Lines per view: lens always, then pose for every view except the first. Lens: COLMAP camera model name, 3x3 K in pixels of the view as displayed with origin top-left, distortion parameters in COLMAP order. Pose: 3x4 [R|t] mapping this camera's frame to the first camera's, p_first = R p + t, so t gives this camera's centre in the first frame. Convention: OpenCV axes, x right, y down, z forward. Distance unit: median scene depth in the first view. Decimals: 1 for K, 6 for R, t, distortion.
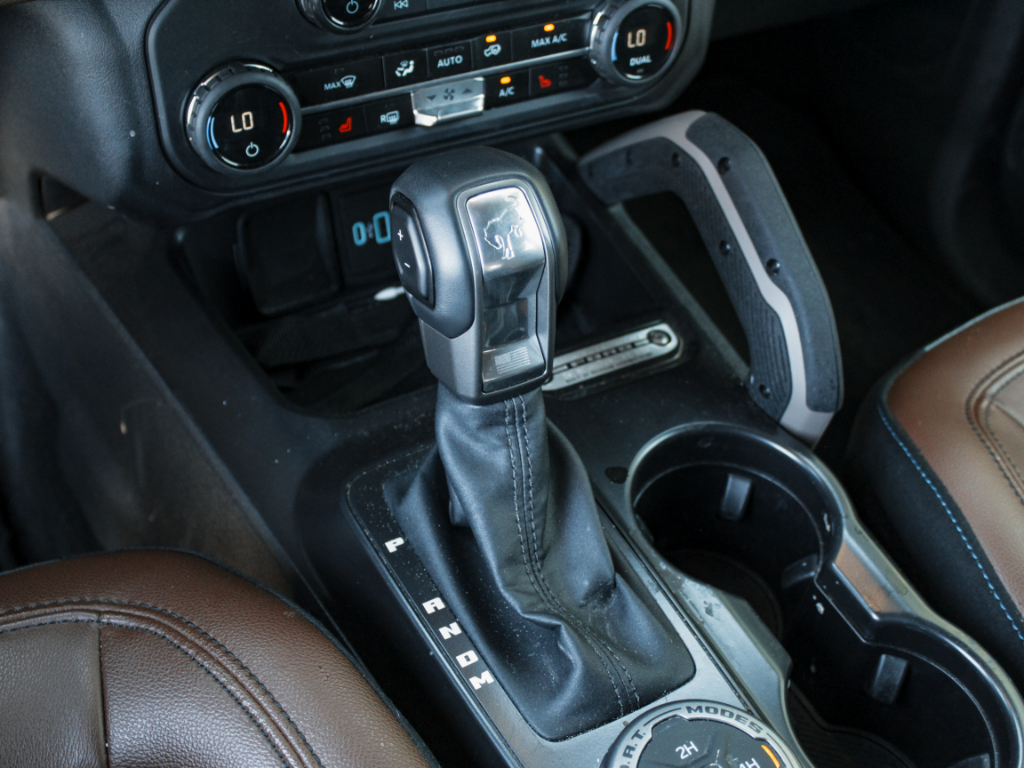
lens RADIAL K [[1223.0, 0, 512.0], [0, 1223.0, 384.0], [0, 0, 1]] dist [-0.066028, 0.001939]
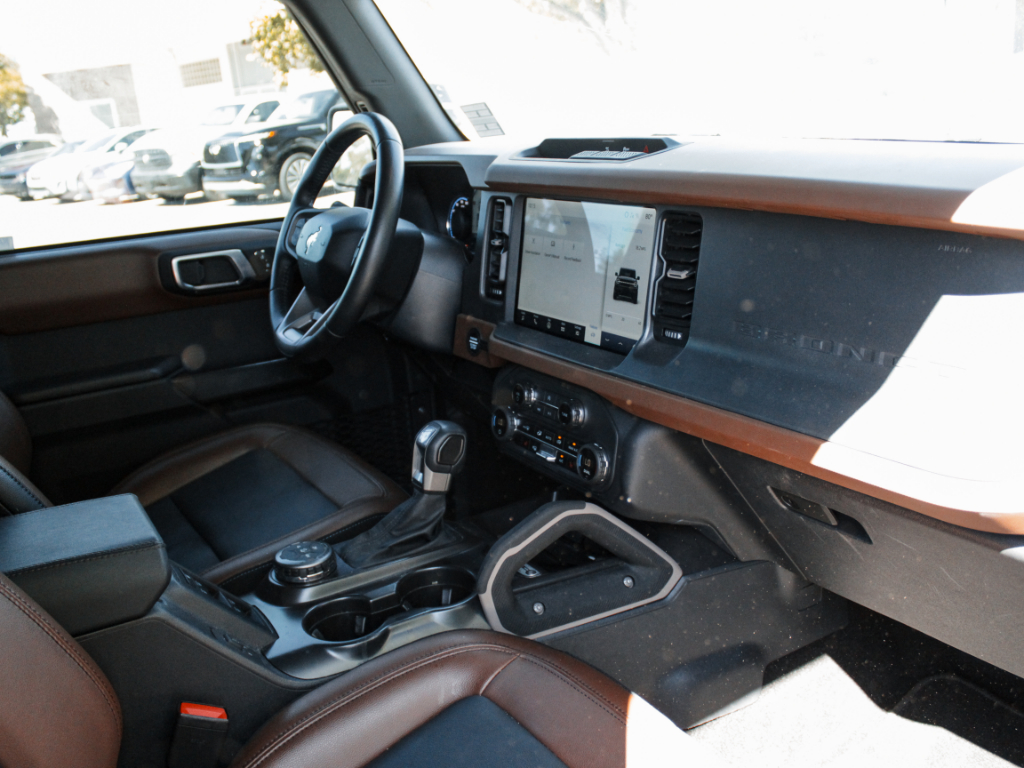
lens RADIAL K [[928.7, 0, 512.0], [0, 928.7, 384.0], [0, 0, 1]] dist [-0.177448, 0.117352]
pose [[0.043602, 0.192768, -0.980275, 1.980952], [-0.662655, 0.739883, 0.116021, -0.541420], [0.747654, 0.644526, 0.160000, 0.512880]]
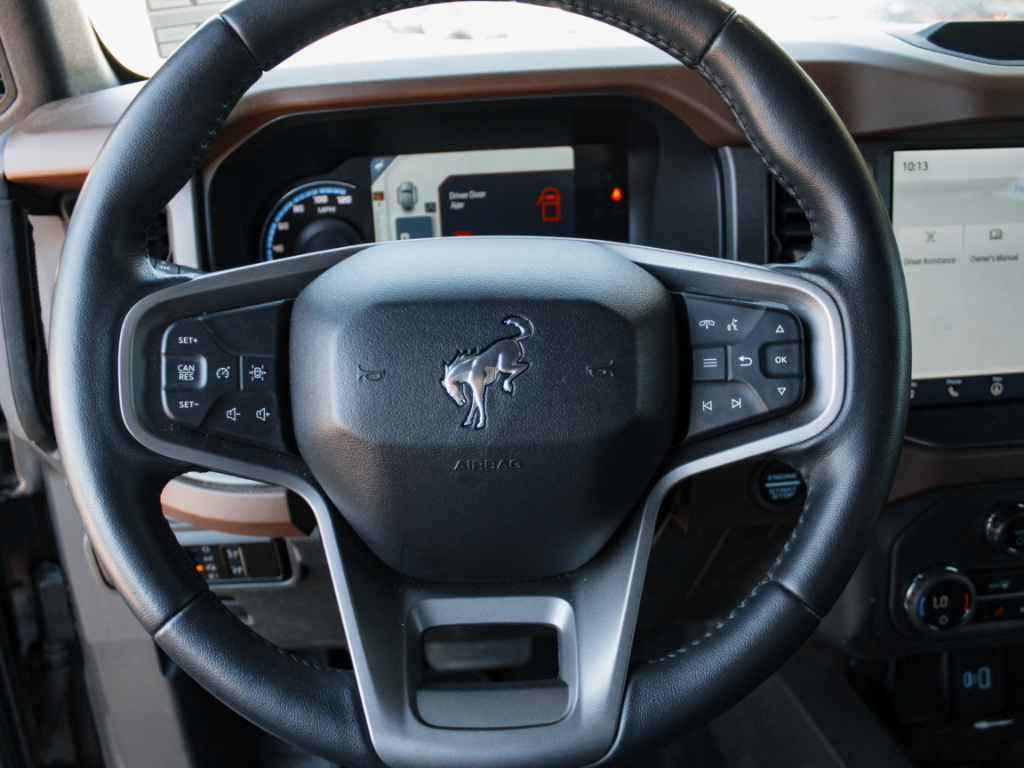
lens RADIAL K [[928.7, 0, 512.0], [0, 928.7, 384.0], [0, 0, 1]] dist [-0.177448, 0.117352]
pose [[0.893699, 0.045349, -0.446369, -0.197182], [-0.220351, 0.910992, -0.348625, 0.054970], [0.390829, 0.409924, 0.824145, -0.296470]]
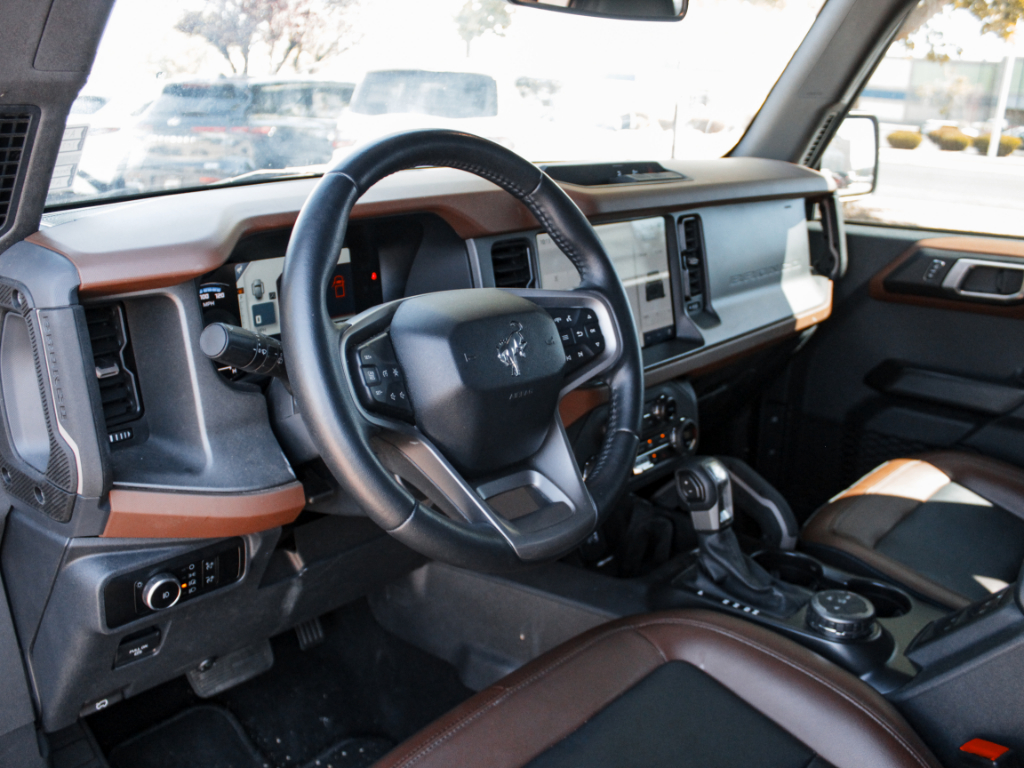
lens RADIAL K [[928.7, 0, 512.0], [0, 928.7, 384.0], [0, 0, 1]] dist [-0.177448, 0.117352]
pose [[0.946583, -0.171307, 0.273194, -0.913684], [0.278921, 0.860116, -0.427087, 0.454141], [-0.161815, 0.480473, 0.861952, -0.920769]]
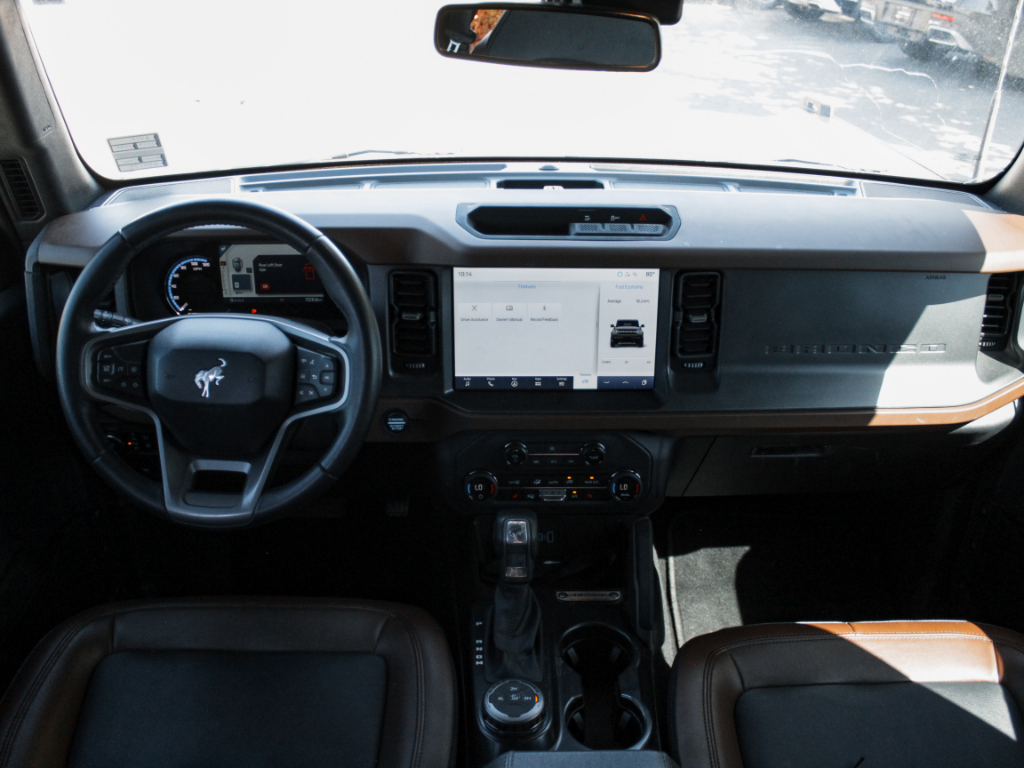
lens RADIAL K [[928.7, 0, 512.0], [0, 928.7, 384.0], [0, 0, 1]] dist [-0.177448, 0.117352]
pose [[0.878287, 0.147658, -0.454762, 0.861725], [-0.284773, 0.925566, -0.249461, 0.111584], [0.384077, 0.348603, 0.854962, -1.084351]]
